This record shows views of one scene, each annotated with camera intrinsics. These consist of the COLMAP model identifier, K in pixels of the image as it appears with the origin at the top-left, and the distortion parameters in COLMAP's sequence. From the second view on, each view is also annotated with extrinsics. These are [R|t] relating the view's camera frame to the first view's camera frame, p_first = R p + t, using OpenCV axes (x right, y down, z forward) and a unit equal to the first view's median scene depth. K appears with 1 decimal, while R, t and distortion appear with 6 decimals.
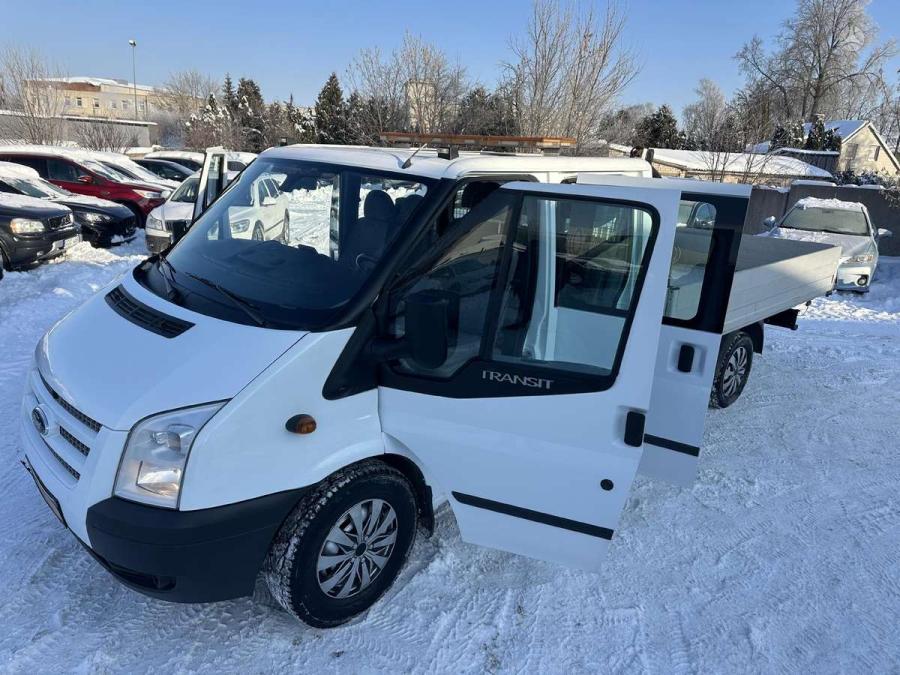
lens RADIAL K [[631.9, 0, 452.6], [0, 631.9, 336.5], [0, 0, 1]] dist [0.043528, -0.052462]
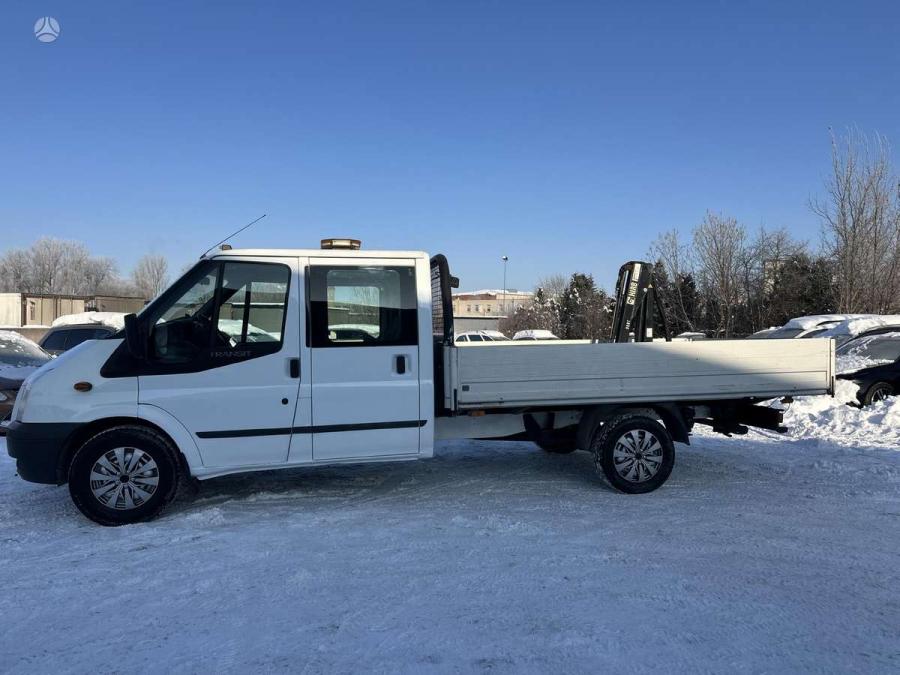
lens RADIAL K [[631.9, 0, 452.6], [0, 631.9, 336.5], [0, 0, 1]] dist [0.043528, -0.052462]
pose [[0.838310, -0.049194, -0.542970, 0.116802], [-0.110774, 0.959777, -0.257986, 0.025197], [0.533821, 0.276420, 0.799141, 0.004022]]
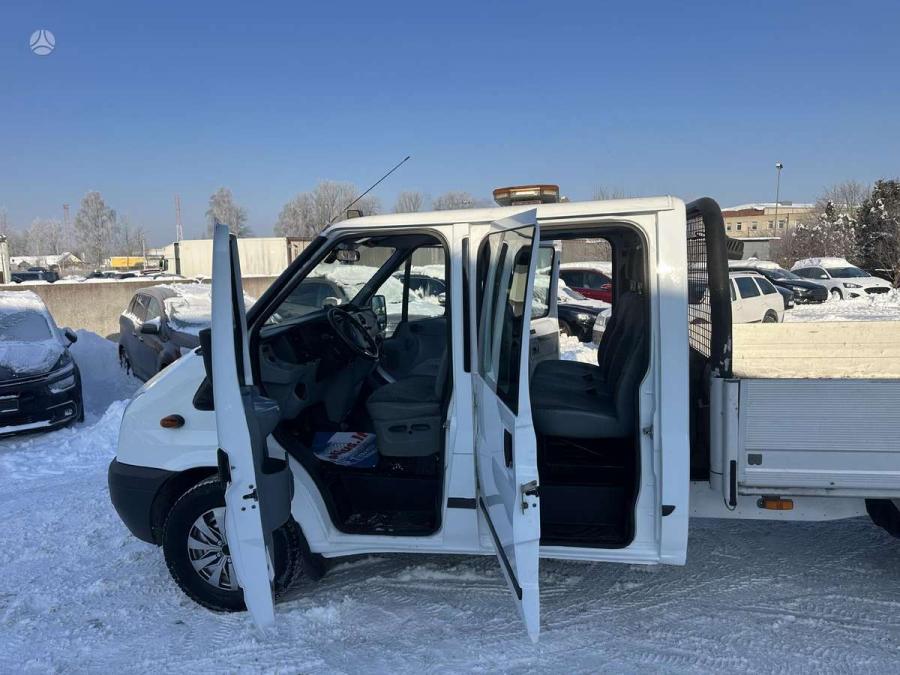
lens RADIAL K [[625.6, 0, 445.3], [0, 625.6, 340.9], [0, 0, 1]] dist [0.096113, -0.119493]
pose [[0.568830, 0.037574, -0.821597, 0.082323], [-0.178278, 0.980838, -0.078573, -0.001616], [0.802901, 0.191167, 0.564628, 0.047355]]
